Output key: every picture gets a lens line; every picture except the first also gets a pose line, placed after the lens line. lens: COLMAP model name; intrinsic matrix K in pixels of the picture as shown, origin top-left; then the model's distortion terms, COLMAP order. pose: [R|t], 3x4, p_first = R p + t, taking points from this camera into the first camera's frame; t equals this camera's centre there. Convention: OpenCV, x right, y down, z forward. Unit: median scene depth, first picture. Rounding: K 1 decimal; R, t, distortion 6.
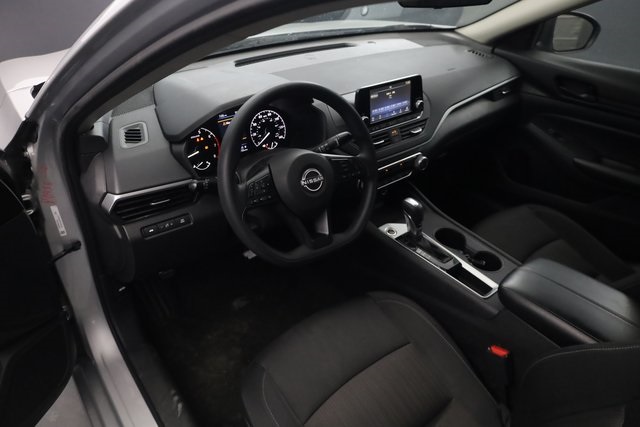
lens RADIAL K [[438.5, 0, 320.0], [0, 438.5, 213.5], [0, 0, 1]] dist [-0.010790, -0.001626]
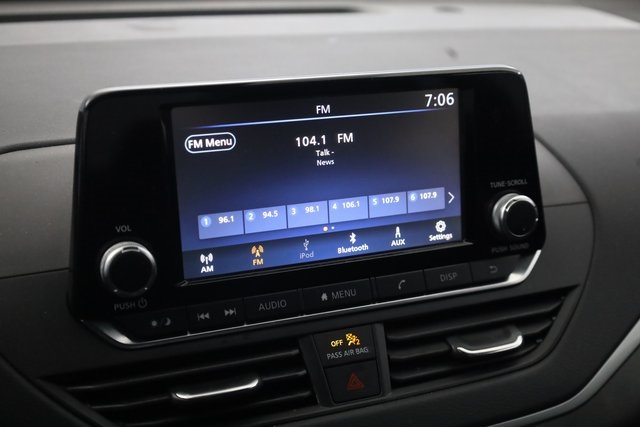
lens RADIAL K [[894.6, 0, 320.0], [0, 894.6, 213.5], [0, 0, 1]] dist [0.014375, -0.001000]
pose [[0.961121, 0.068661, -0.267456, 0.267246], [-0.138721, 0.957552, -0.252685, -0.144255], [0.238753, 0.279962, 0.929848, 0.643686]]
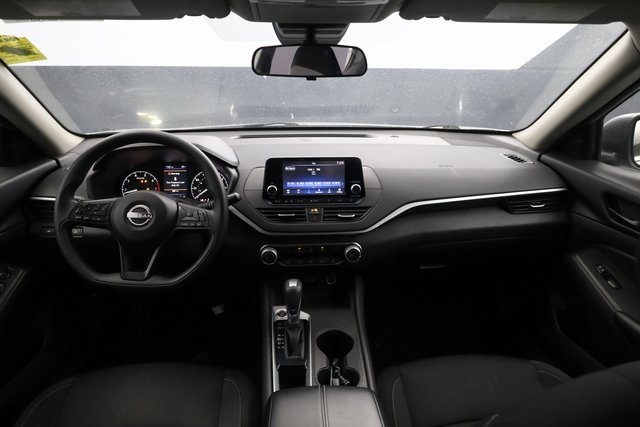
lens RADIAL K [[438.5, 0, 320.0], [0, 438.5, 213.5], [0, 0, 1]] dist [-0.010790, -0.001626]
pose [[0.818273, 0.162359, -0.551424, 0.722369], [-0.302550, 0.937304, -0.172987, -0.021145], [0.488766, 0.308384, 0.816093, 0.248757]]
